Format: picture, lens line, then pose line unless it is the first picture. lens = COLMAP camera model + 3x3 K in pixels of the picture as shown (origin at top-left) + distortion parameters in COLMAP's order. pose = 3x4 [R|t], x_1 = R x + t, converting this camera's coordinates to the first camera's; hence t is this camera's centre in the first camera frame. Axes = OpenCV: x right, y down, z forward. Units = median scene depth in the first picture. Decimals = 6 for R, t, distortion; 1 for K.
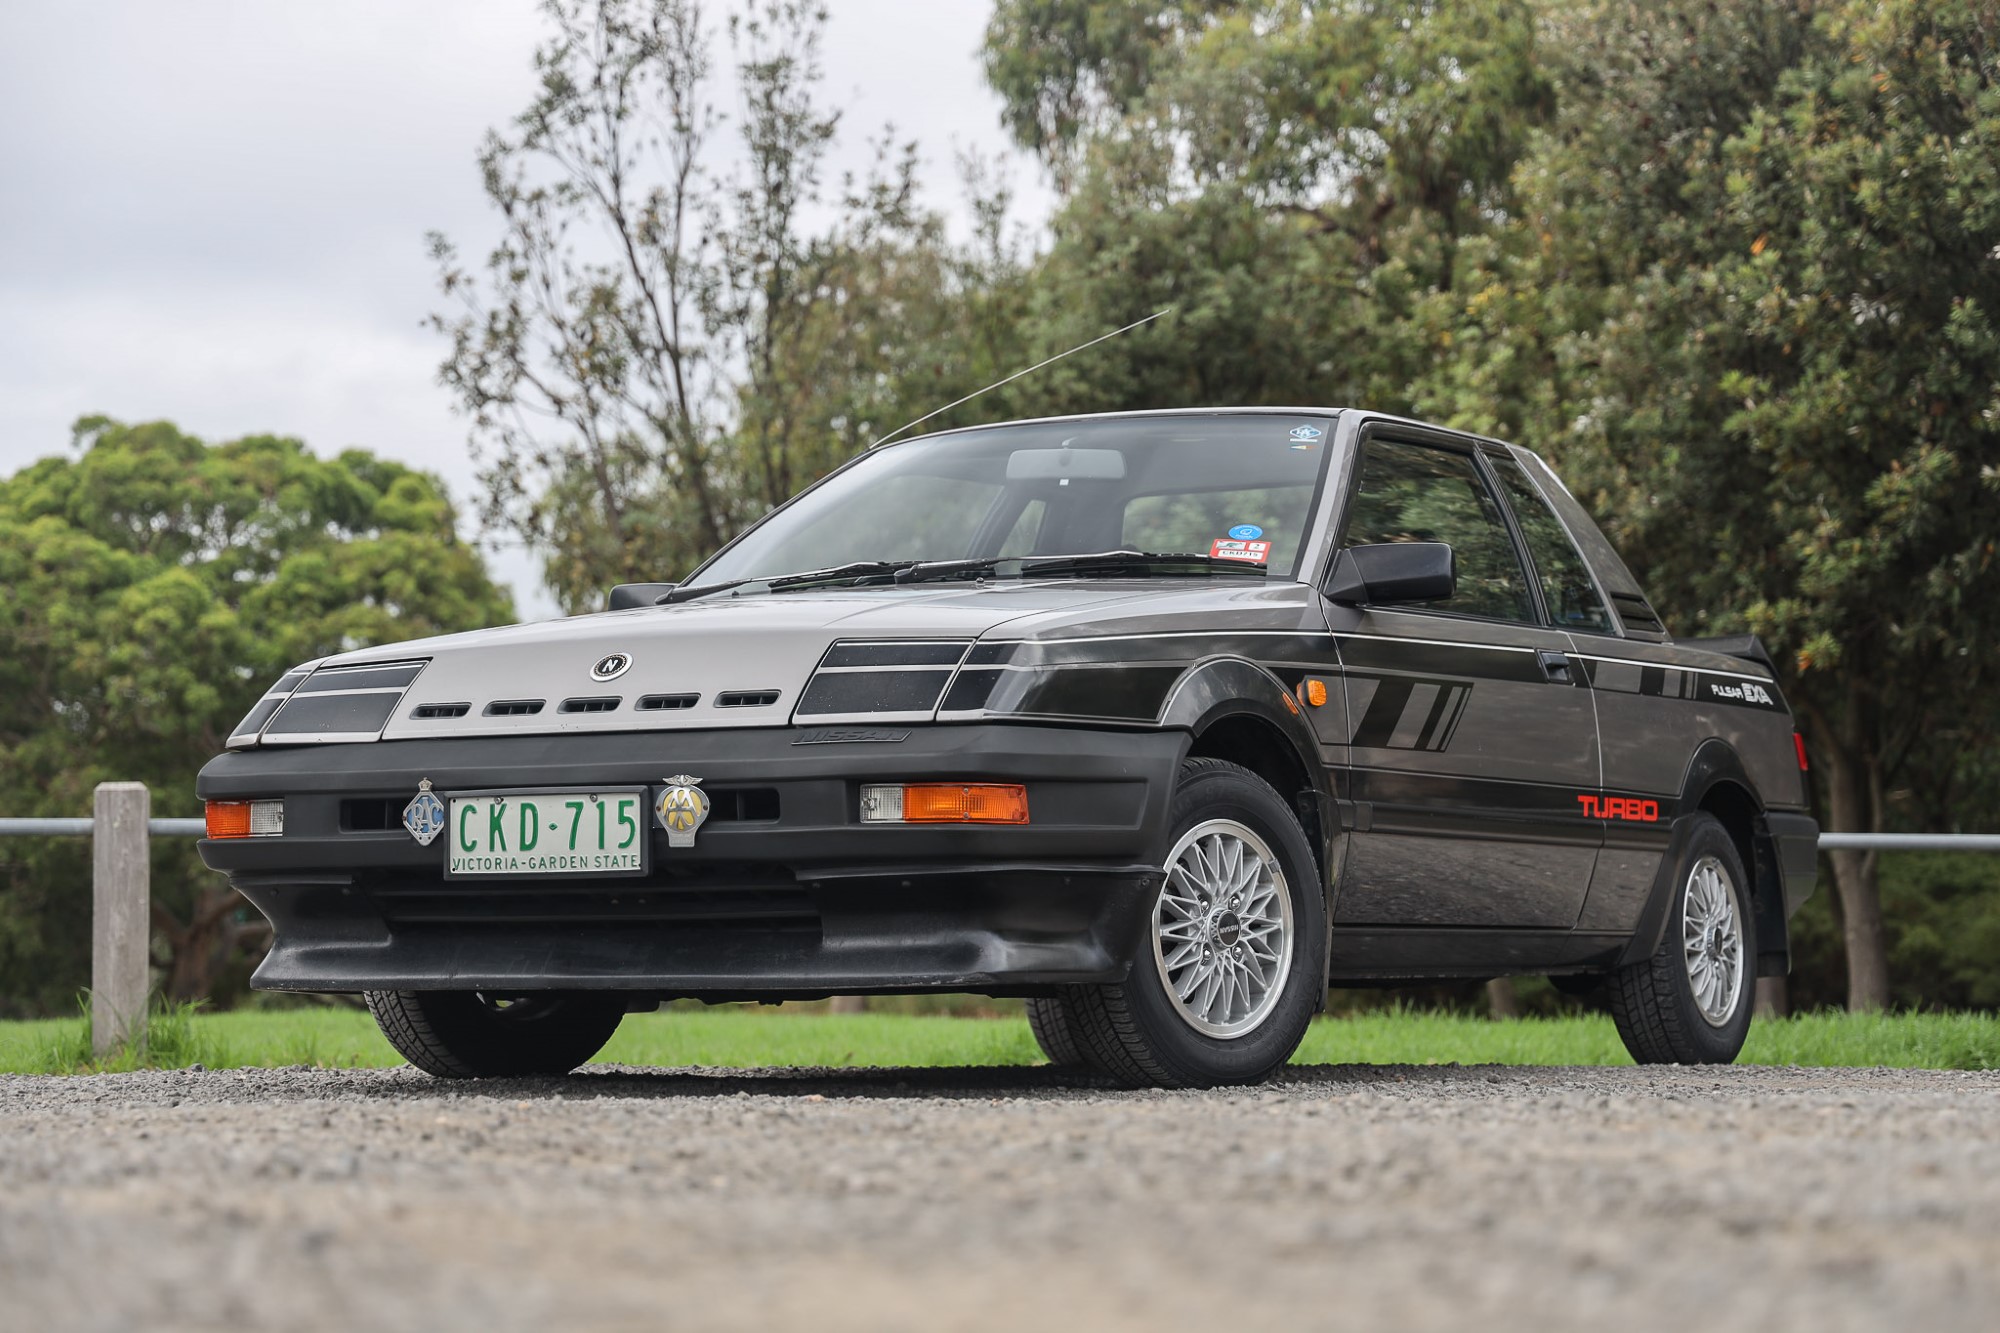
lens RADIAL K [[4417.9, 0, 996.2], [0, 4417.9, 664.7], [0, 0, 1]] dist [0.387653, 0.000000]
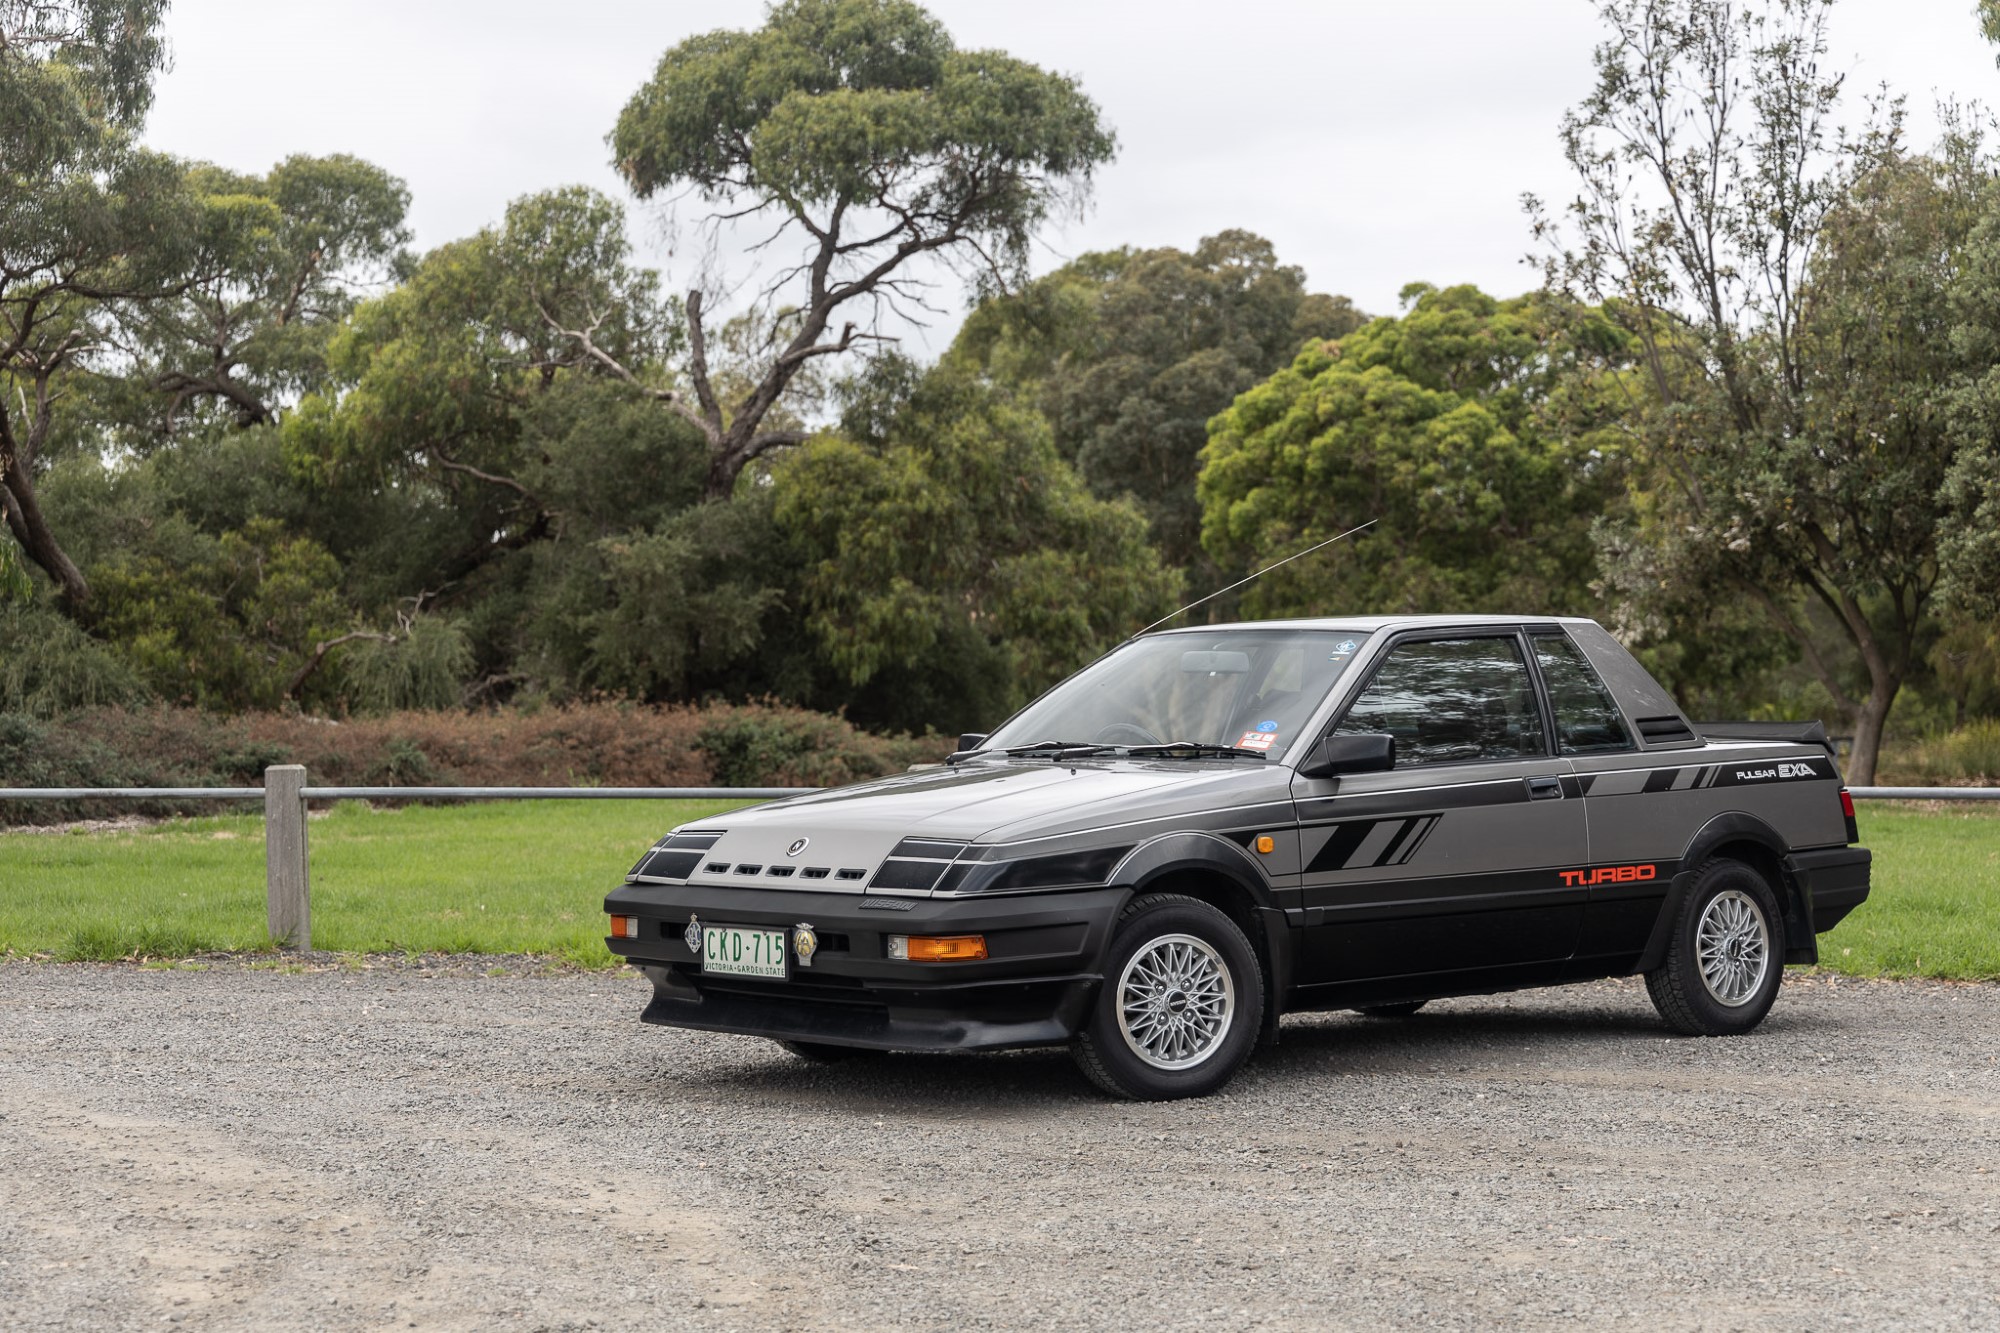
lens RADIAL K [[3555.1, 0, 998.7], [0, 3555.1, 663.5], [0, 0, 1]] dist [0.070035, 0.000000]
pose [[0.939353, -0.011328, -0.342765, 0.423557], [0.034450, 0.997516, 0.061442, -0.140972], [0.341217, -0.069524, 0.937410, -0.220589]]
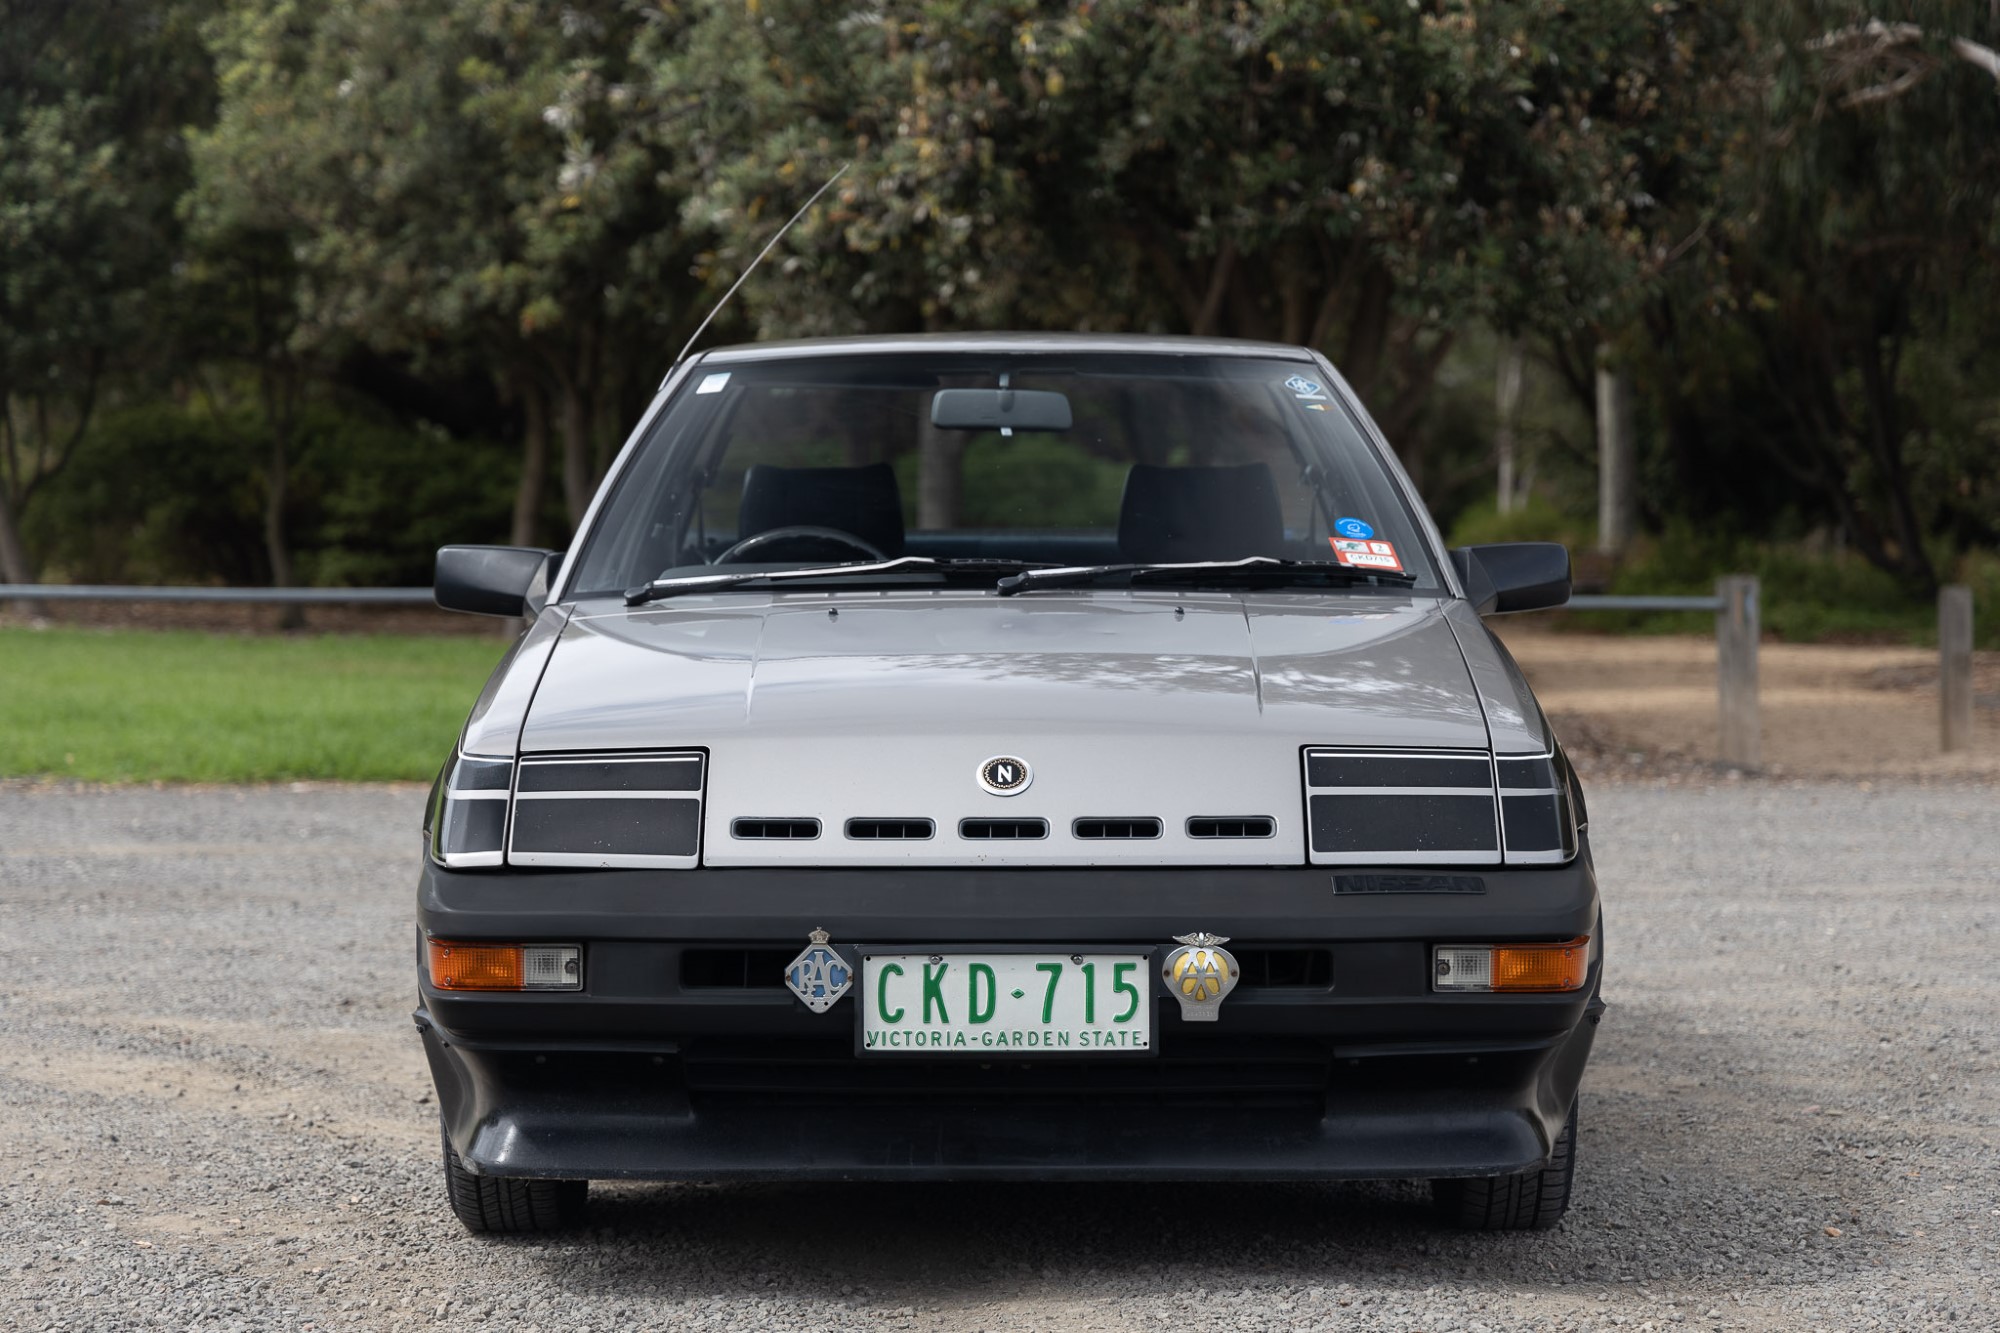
lens RADIAL K [[4916.4, 0, 1000.9], [0, 4916.4, 663.1], [0, 0, 1]] dist [-0.143856, 0.000000]
pose [[0.883794, -0.016858, 0.467572, -0.475096], [-0.033747, 0.994451, 0.099642, -0.102265], [-0.466657, -0.103842, 0.878321, 0.211179]]
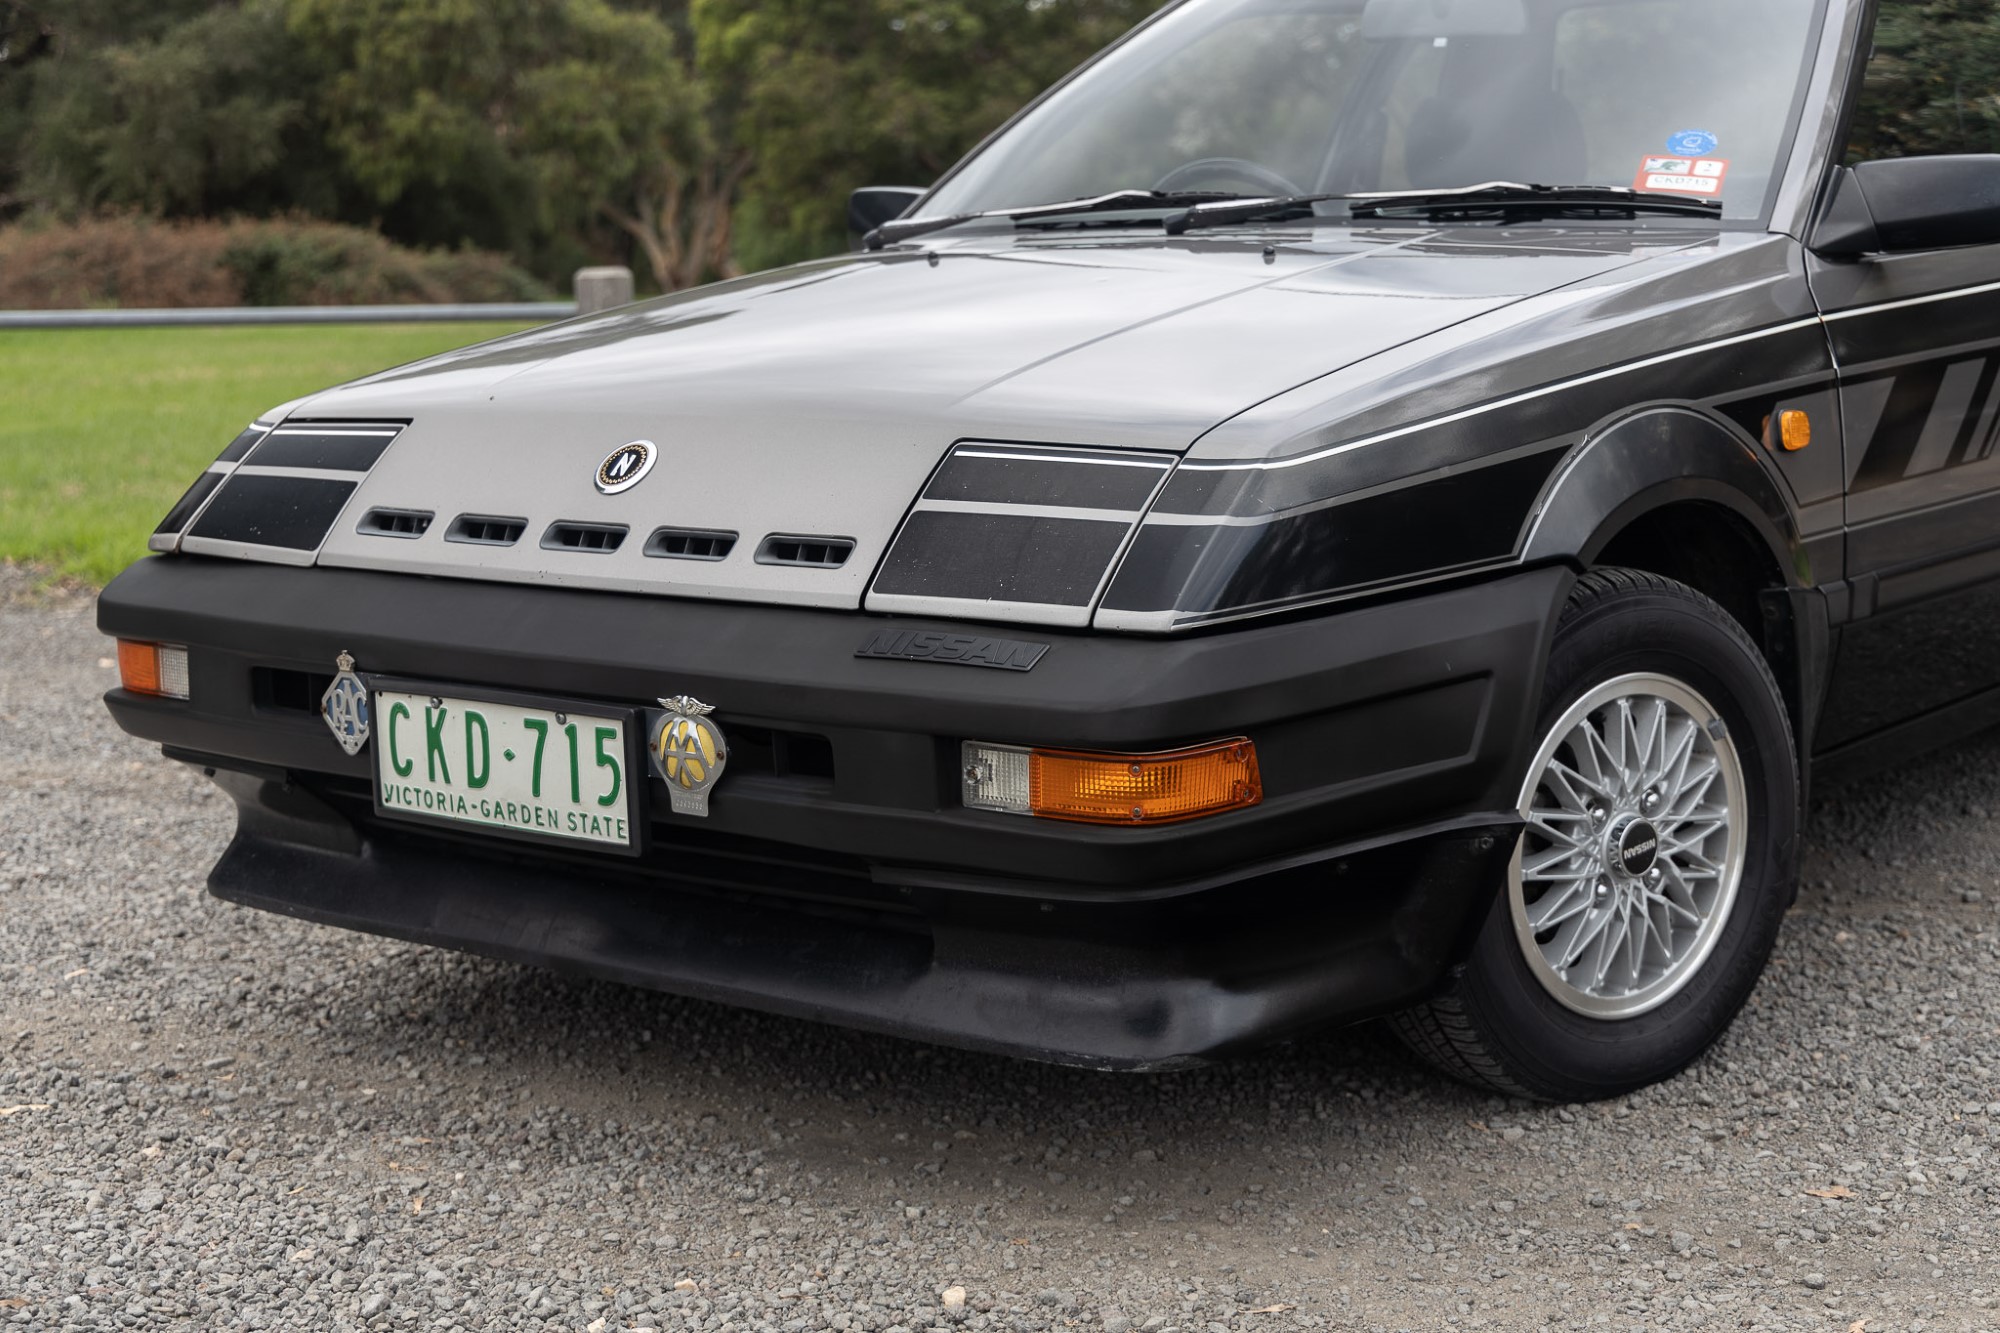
lens RADIAL K [[3030.8, 0, 1005.2], [0, 3030.8, 676.7], [0, 0, 1]] dist [0.023154, 0.000000]
pose [[0.983546, 0.007246, -0.180511, 0.040423], [0.033882, 0.974066, 0.223715, -0.060862], [0.177450, -0.226150, 0.957793, 0.562773]]
